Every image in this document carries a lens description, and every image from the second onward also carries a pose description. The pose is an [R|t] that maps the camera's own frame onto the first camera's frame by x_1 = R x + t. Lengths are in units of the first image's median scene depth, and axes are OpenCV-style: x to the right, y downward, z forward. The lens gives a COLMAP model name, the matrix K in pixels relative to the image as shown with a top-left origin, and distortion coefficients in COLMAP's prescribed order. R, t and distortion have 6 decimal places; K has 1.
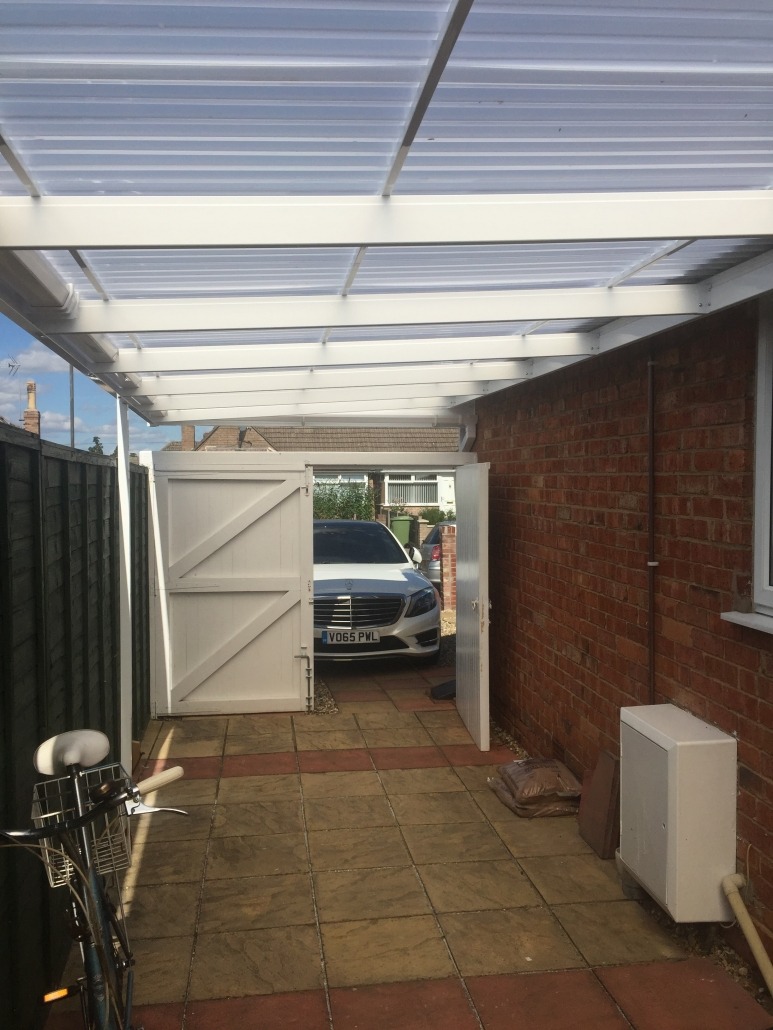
lens RADIAL K [[832.2, 0, 399.2], [0, 832.2, 514.5], [0, 0, 1]] dist [0.011875, -0.009999]
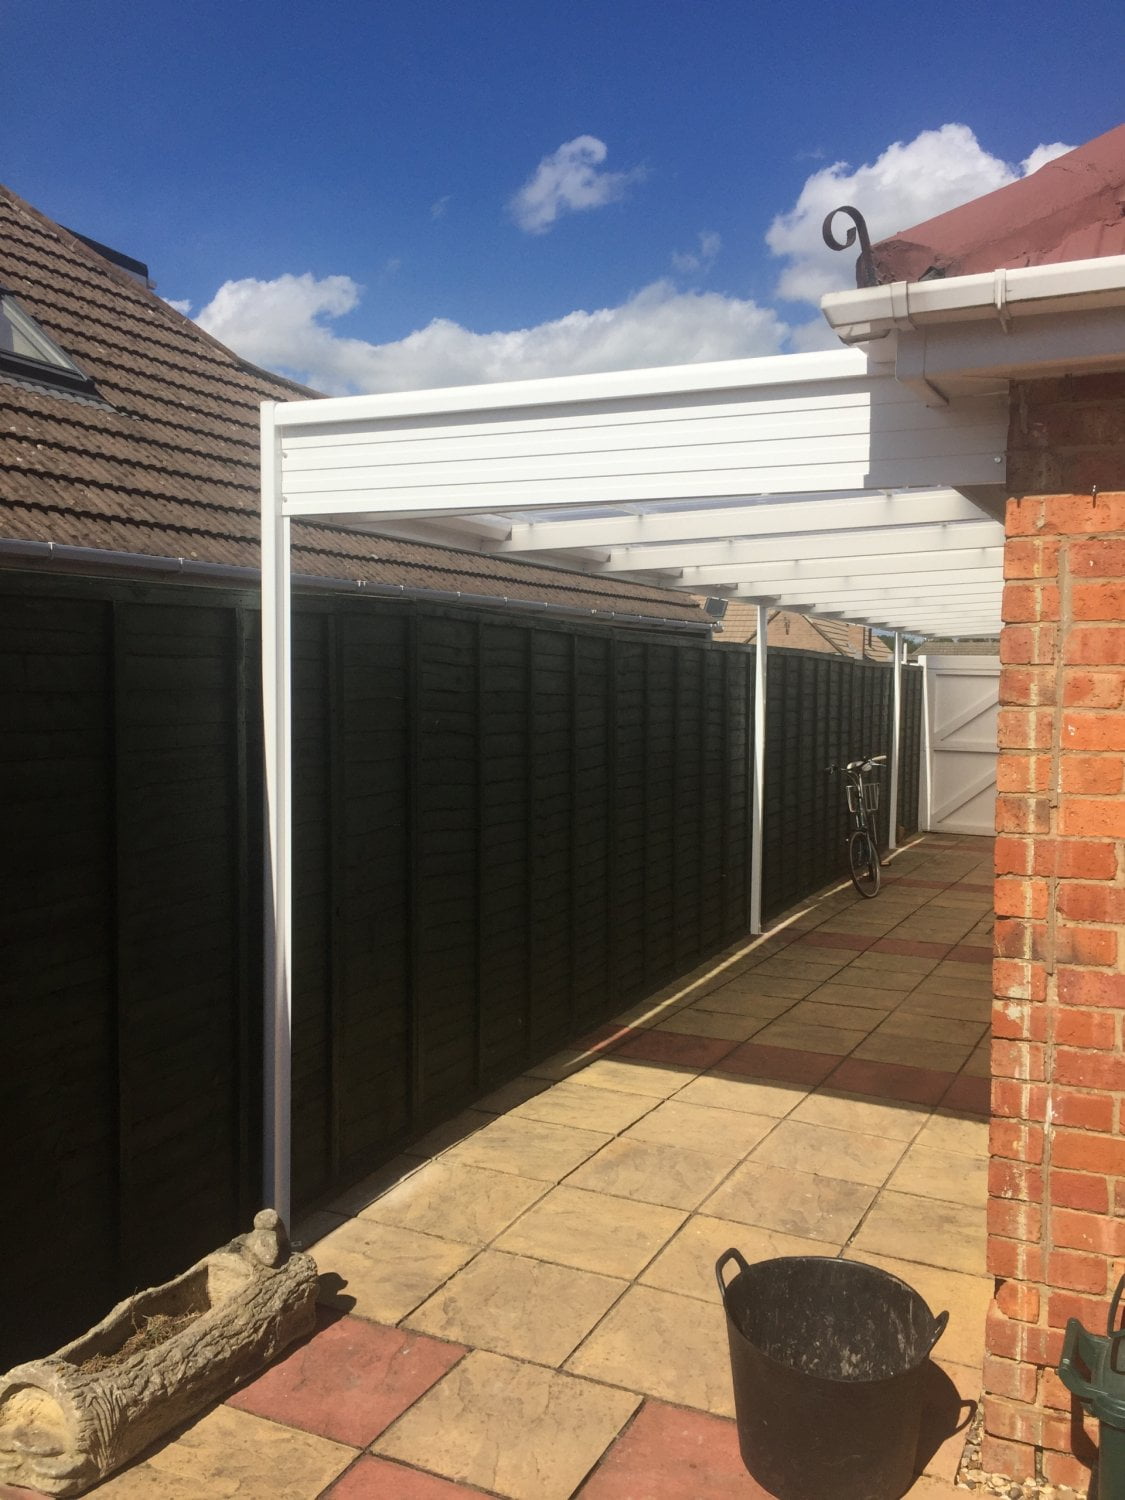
lens RADIAL K [[1212.0, 0, 580.9], [0, 1212.0, 749.3], [0, 0, 1]] dist [0.011875, -0.009999]
pose [[0.804624, 0.061345, -0.590607, 0.514527], [-0.047460, 0.998111, 0.039014, 0.038136], [0.591885, -0.003361, 0.806015, -1.160556]]
